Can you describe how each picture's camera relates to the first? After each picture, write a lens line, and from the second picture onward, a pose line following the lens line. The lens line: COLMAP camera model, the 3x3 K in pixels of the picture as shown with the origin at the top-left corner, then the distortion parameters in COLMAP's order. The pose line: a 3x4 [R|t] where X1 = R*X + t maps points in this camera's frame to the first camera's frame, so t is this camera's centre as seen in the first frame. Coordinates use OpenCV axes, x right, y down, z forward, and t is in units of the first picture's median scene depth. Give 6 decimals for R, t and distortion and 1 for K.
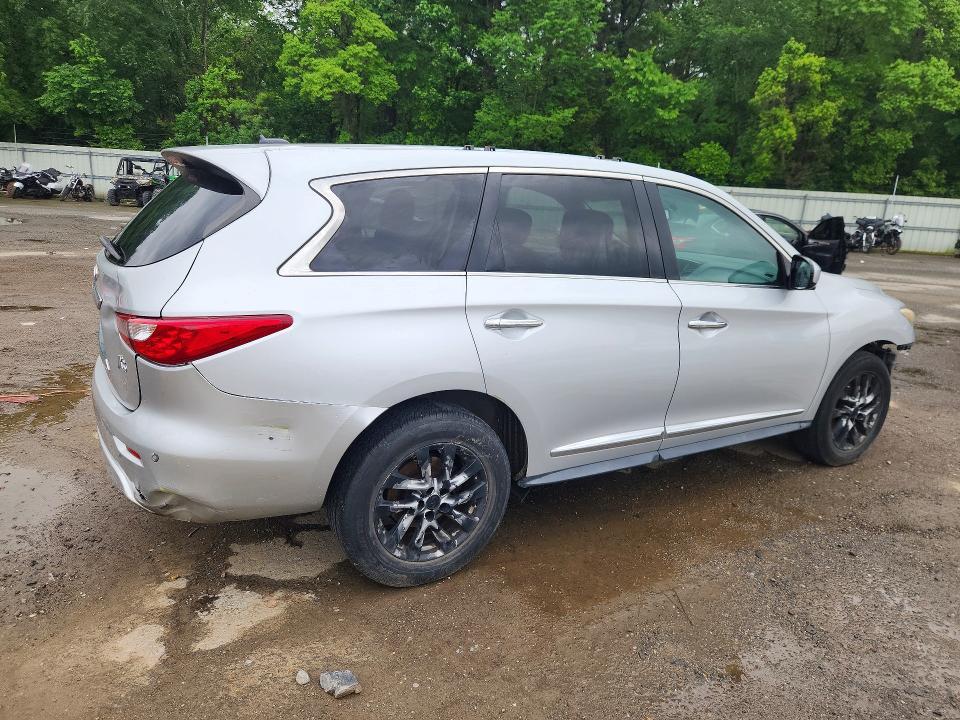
lens RADIAL K [[695.6, 0, 478.0], [0, 695.6, 366.8], [0, 0, 1]] dist [0.007448, -0.007767]
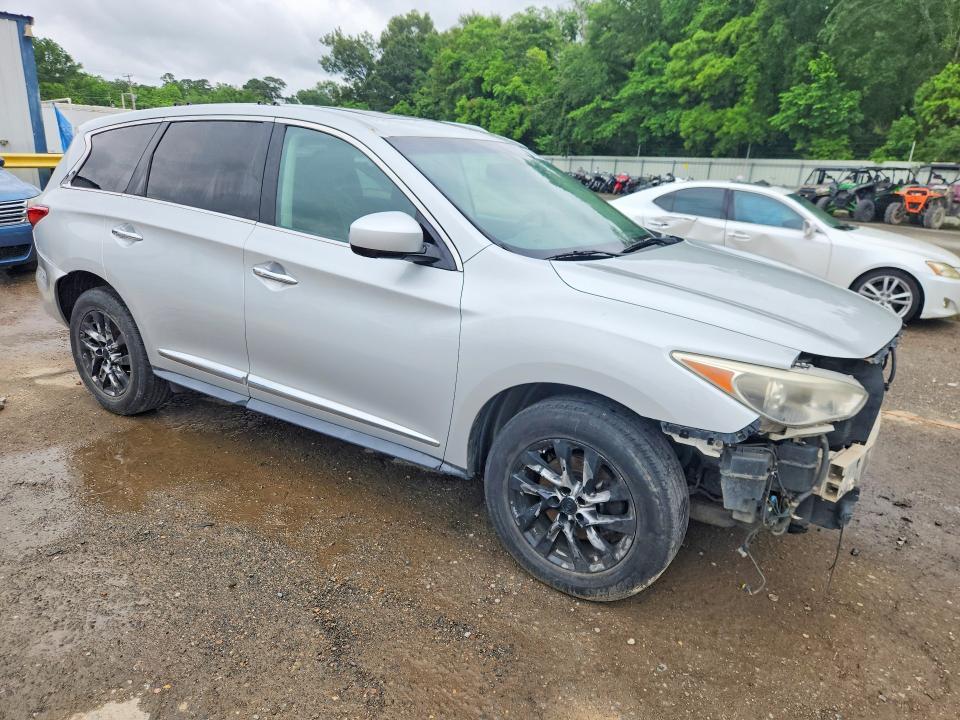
lens RADIAL K [[695.6, 0, 481.0], [0, 695.6, 350.3], [0, 0, 1]] dist [0.007448, -0.007767]
pose [[0.418603, 0.197482, -0.886438, 0.879053], [-0.246335, 0.964169, 0.098472, -0.084405], [0.874123, 0.177140, 0.452251, 0.582875]]
